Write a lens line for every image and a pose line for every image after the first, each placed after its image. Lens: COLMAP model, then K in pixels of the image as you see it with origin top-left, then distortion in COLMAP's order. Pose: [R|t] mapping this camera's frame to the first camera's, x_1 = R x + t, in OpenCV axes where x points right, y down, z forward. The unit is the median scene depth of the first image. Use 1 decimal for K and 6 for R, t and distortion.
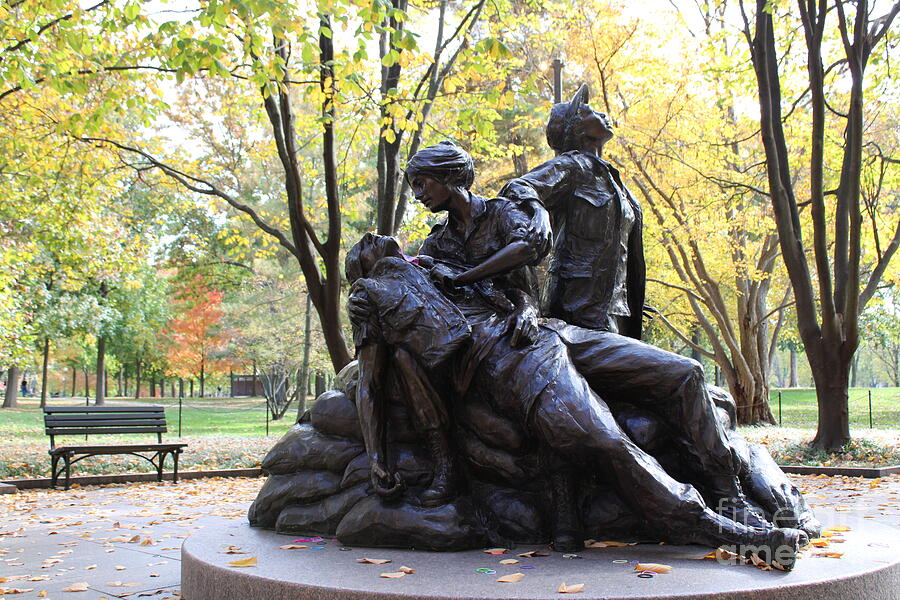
lens RADIAL K [[1026.7, 0, 450.0], [0, 1026.7, 300.0], [0, 0, 1]] dist [-0.078696, 0.000926]
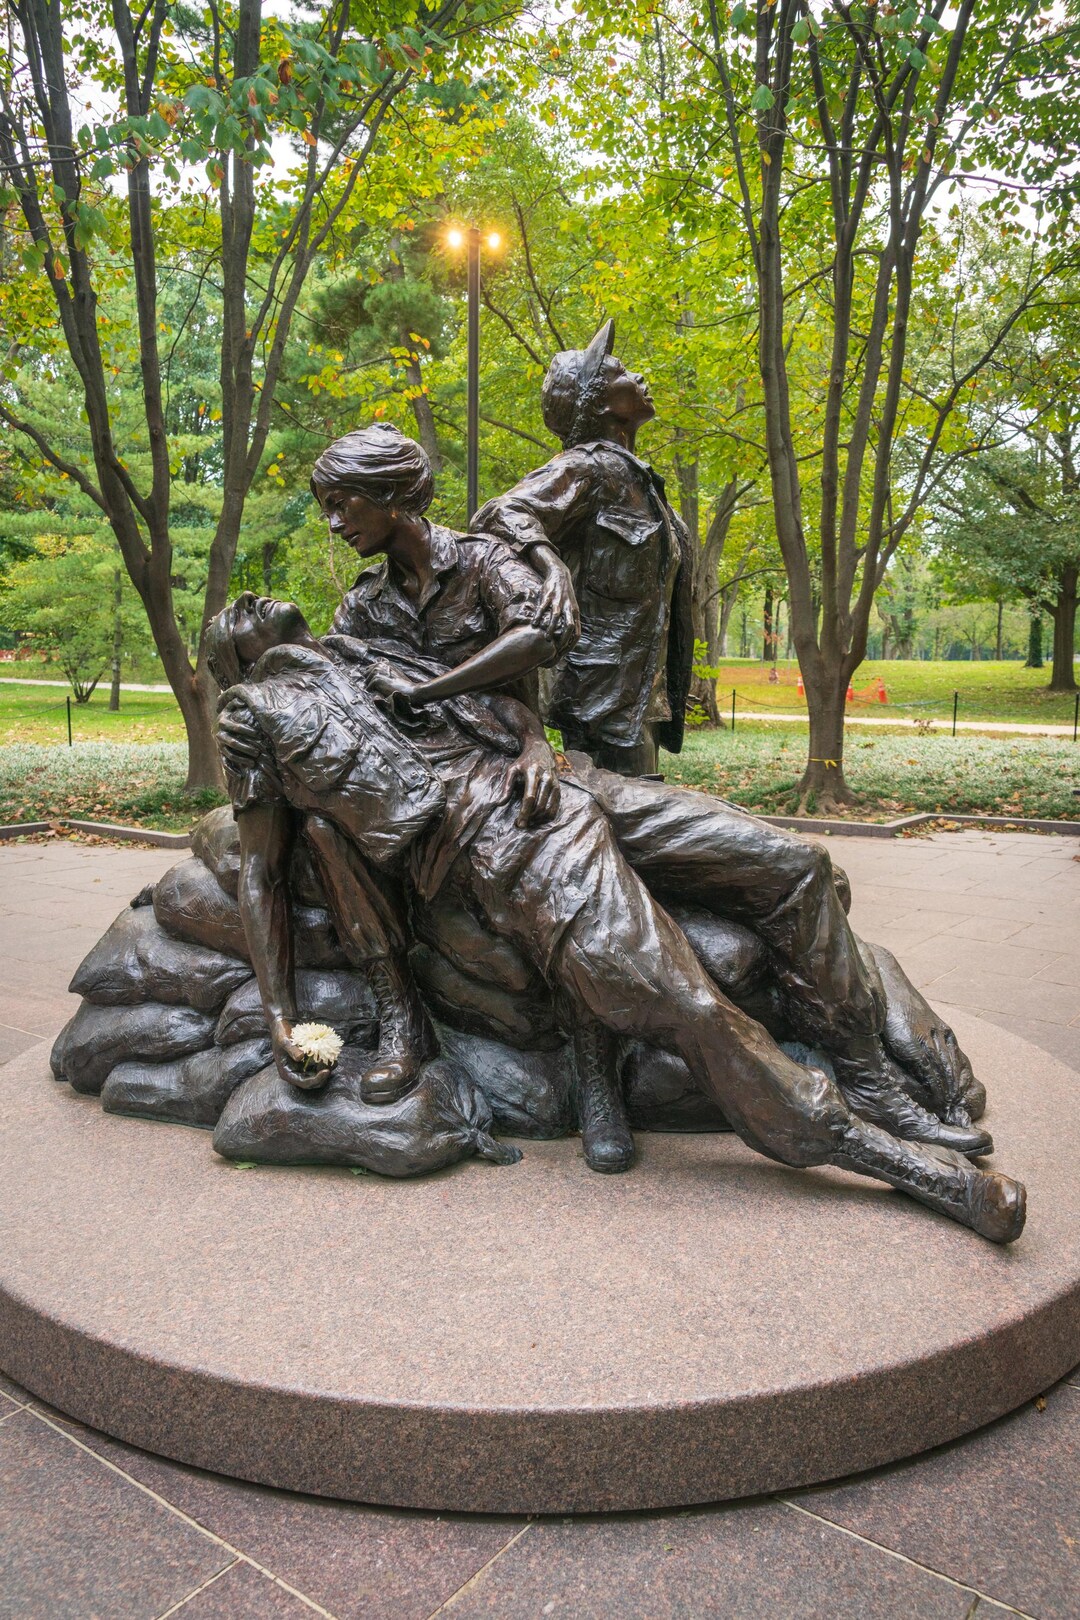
lens RADIAL K [[1228.9, 0, 527.9], [0, 1228.9, 814.7], [0, 0, 1]] dist [0.005128, -0.000660]
pose [[0.984257, -0.014253, 0.176166, -0.052861], [-0.025445, 0.974933, 0.221038, -0.107564], [-0.174900, -0.222041, 0.959222, 0.322948]]
